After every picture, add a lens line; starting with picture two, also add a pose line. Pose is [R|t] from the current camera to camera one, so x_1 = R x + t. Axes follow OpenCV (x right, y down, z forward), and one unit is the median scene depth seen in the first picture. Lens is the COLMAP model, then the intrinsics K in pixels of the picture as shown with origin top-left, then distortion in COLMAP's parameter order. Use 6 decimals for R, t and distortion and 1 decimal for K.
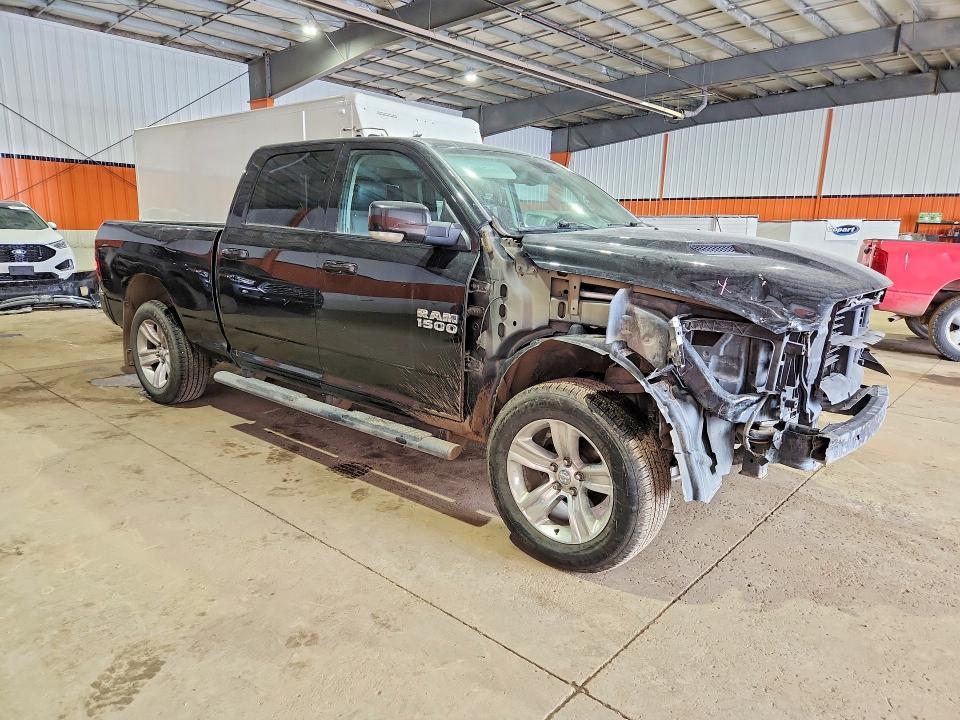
lens RADIAL K [[643.7, 0, 480.0], [0, 643.7, 360.0], [0, 0, 1]] dist [0.149357, 0.000122]
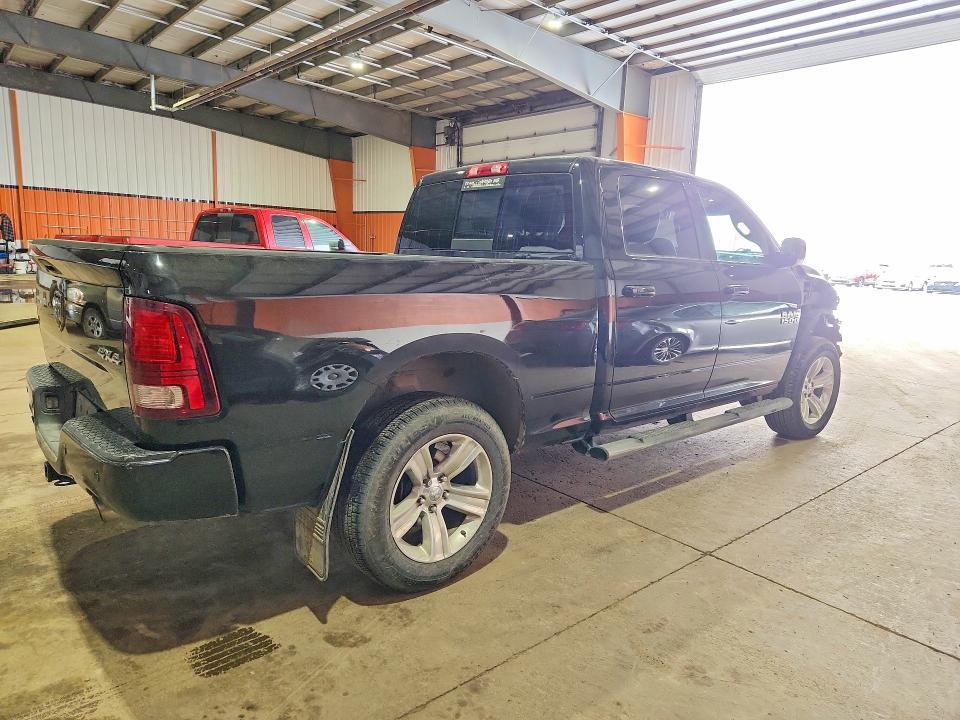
lens RADIAL K [[646.2, 0, 480.0], [0, 646.2, 360.0], [0, 0, 1]] dist [0.066992, -0.000536]
pose [[0.121897, -0.184235, 0.975294, -0.761855], [0.164280, 0.972814, 0.163234, -0.155237], [-0.978853, 0.140323, 0.148849, 0.725544]]
